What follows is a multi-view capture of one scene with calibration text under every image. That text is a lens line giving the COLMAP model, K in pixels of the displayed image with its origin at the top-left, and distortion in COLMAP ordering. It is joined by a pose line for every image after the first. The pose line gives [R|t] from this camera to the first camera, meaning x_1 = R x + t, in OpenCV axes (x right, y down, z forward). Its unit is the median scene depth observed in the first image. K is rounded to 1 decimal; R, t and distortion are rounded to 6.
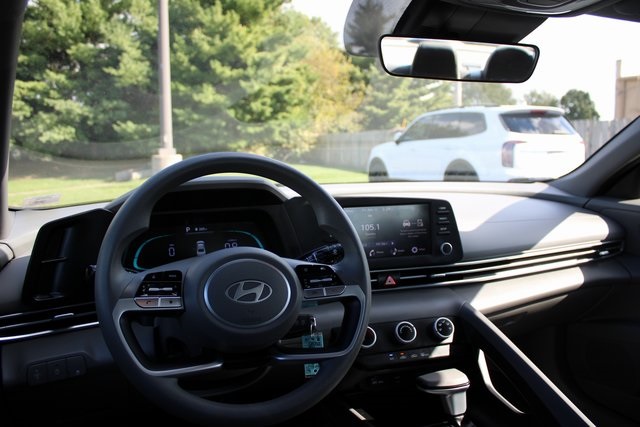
lens RADIAL K [[537.4, 0, 320.0], [0, 537.4, 213.5], [0, 0, 1]] dist [-0.146500, 0.000078]
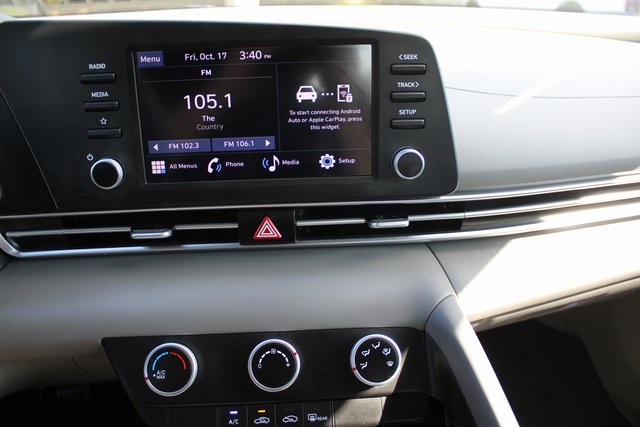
lens RADIAL K [[537.4, 0, 320.0], [0, 537.4, 213.5], [0, 0, 1]] dist [-0.146500, 0.000078]
pose [[0.983677, 0.079088, -0.161633, 0.240959], [-0.025942, 0.951181, 0.307540, -0.017879], [0.178066, -0.298327, 0.937707, 0.617583]]
